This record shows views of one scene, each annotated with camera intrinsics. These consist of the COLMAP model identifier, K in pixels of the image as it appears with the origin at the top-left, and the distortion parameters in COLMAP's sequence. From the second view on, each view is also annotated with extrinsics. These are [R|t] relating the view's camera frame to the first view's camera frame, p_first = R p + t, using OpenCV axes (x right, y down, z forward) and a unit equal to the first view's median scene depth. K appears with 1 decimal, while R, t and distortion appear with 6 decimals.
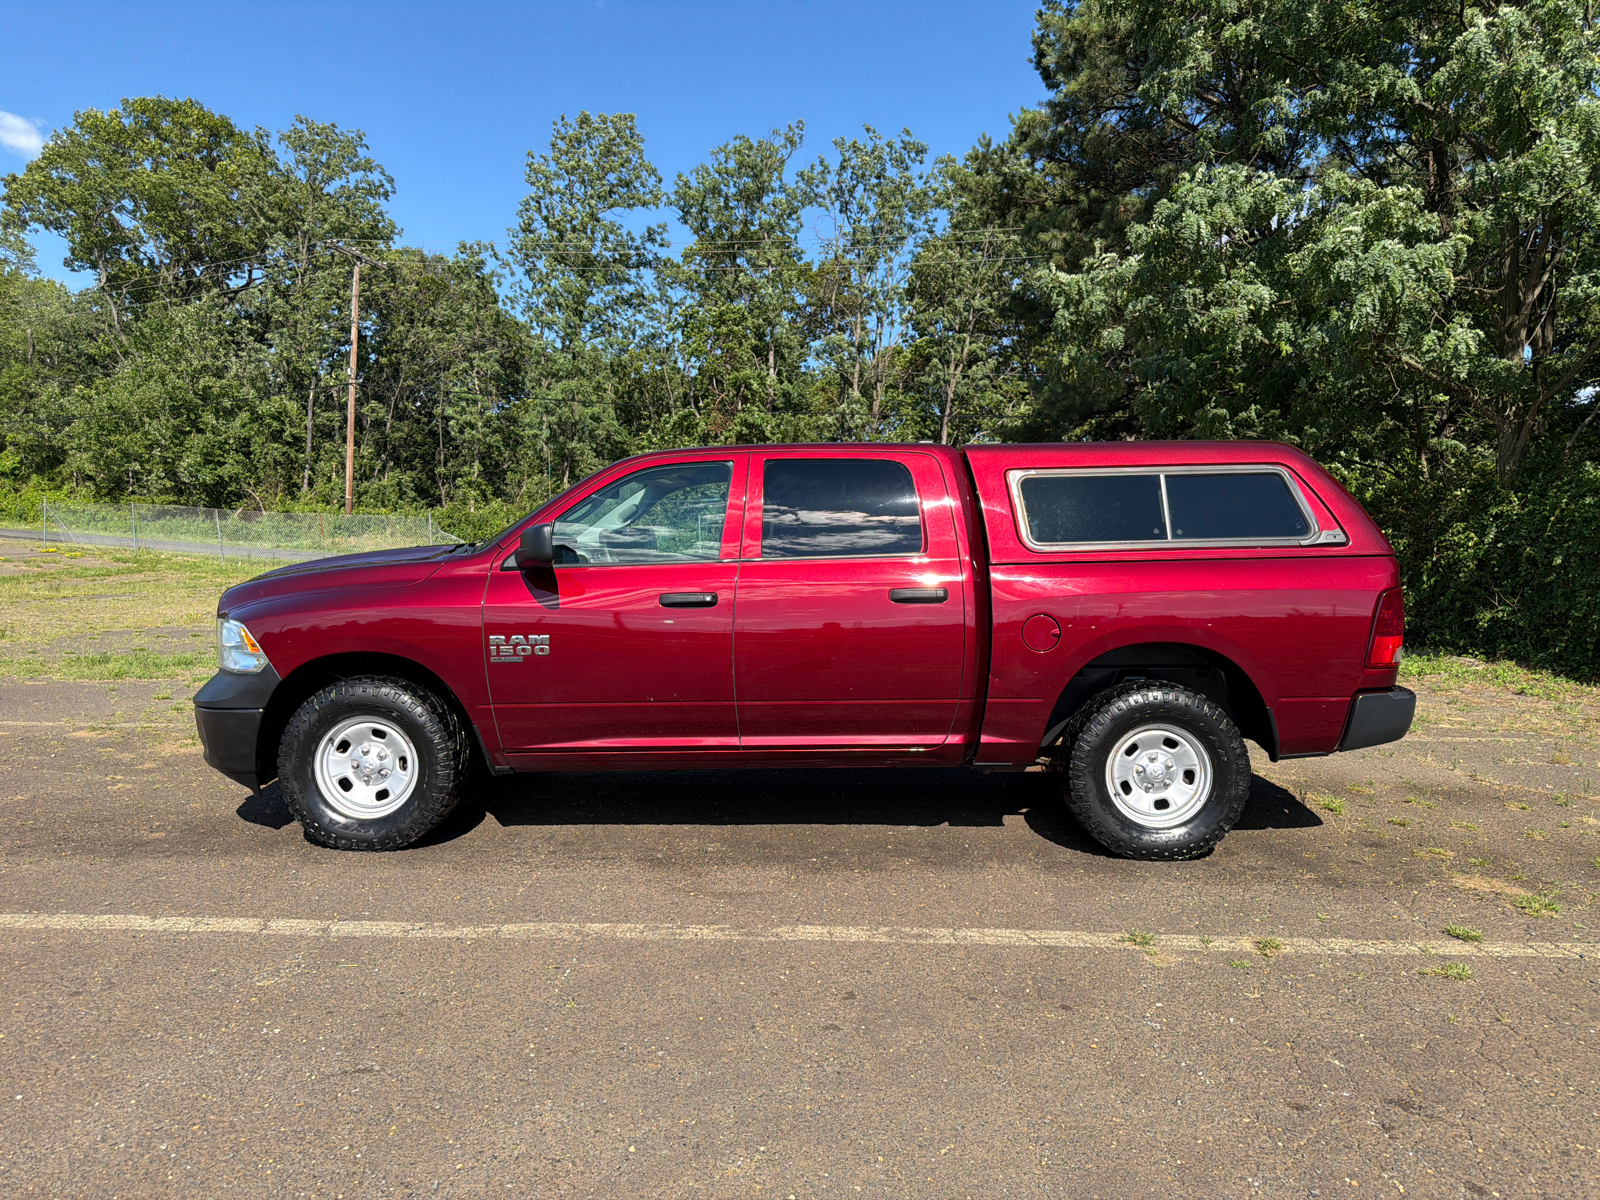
lens RADIAL K [[1178.3, 0, 790.2], [0, 1178.3, 595.1], [0, 0, 1]] dist [0.004681, -0.007033]
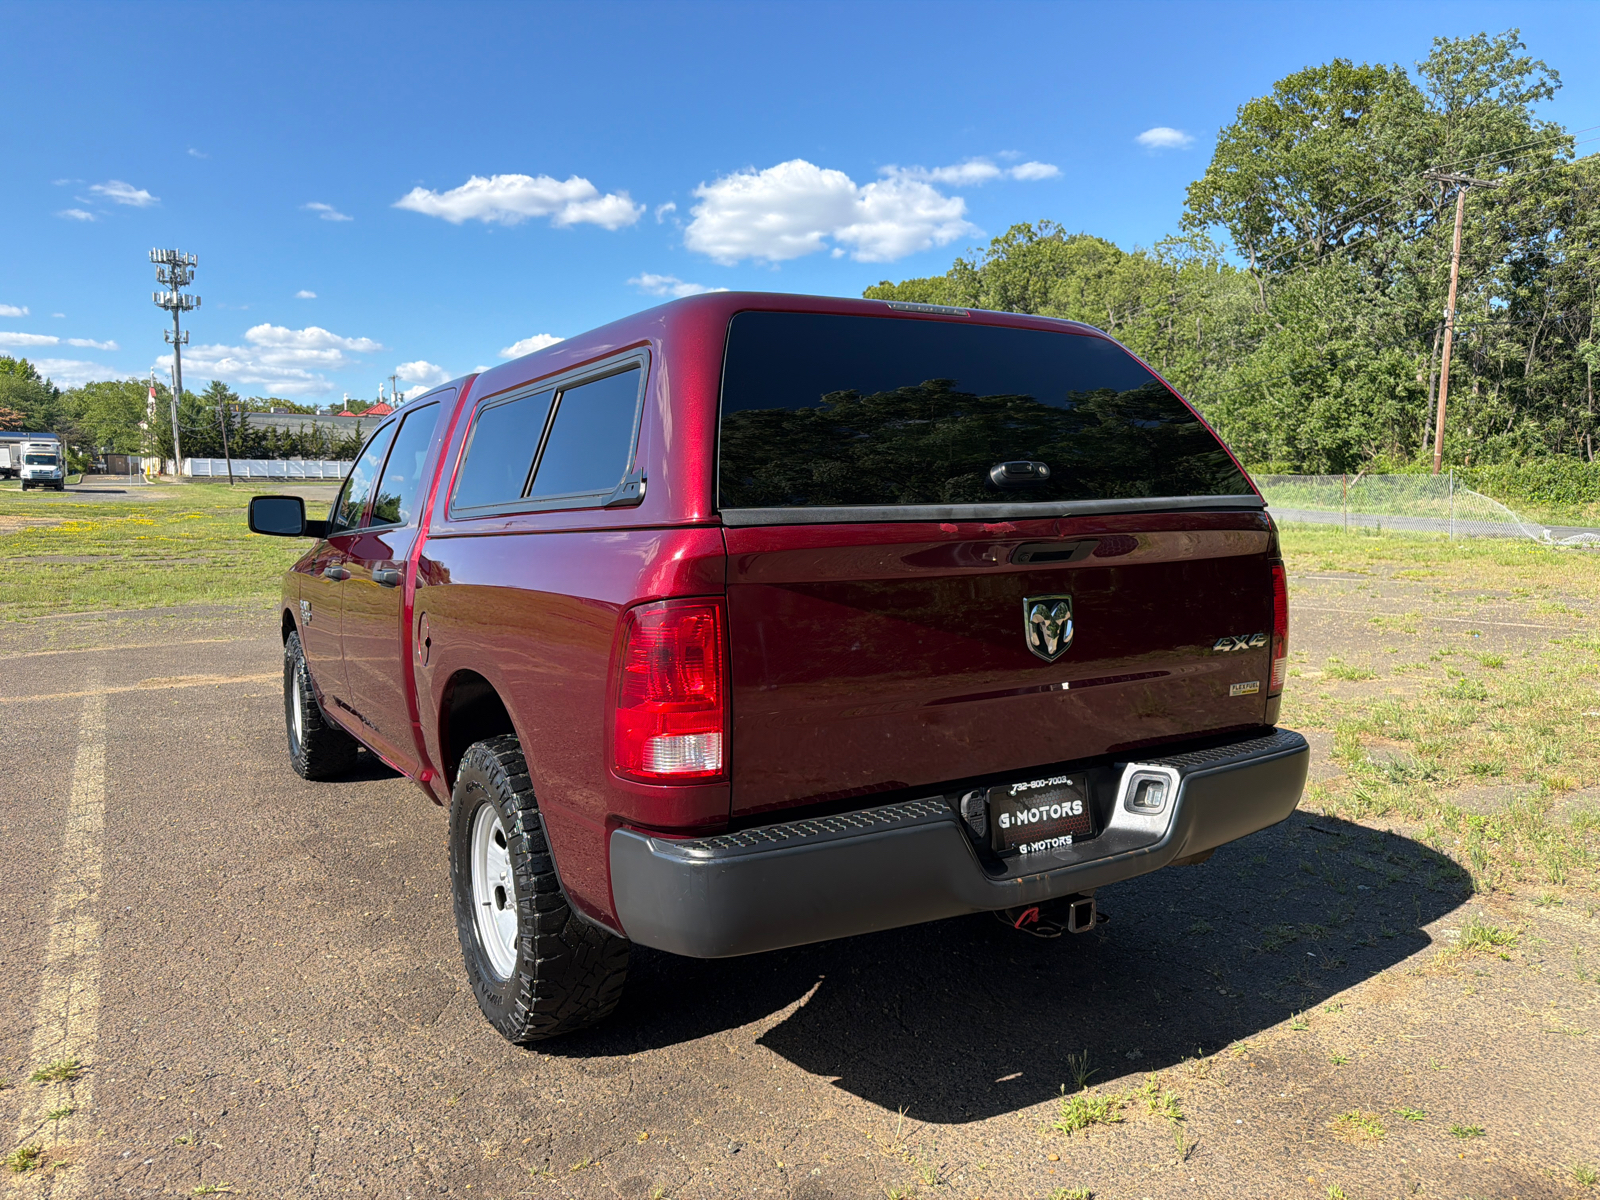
lens RADIAL K [[1153.7, 0, 800.6], [0, 1153.7, 593.0], [0, 0, 1]] dist [0.045237, -0.054679]
pose [[0.523049, 0.045998, -0.851060, 0.114722], [-0.020401, 0.998932, 0.041452, -0.003516], [0.852058, -0.004319, 0.523429, 0.105034]]
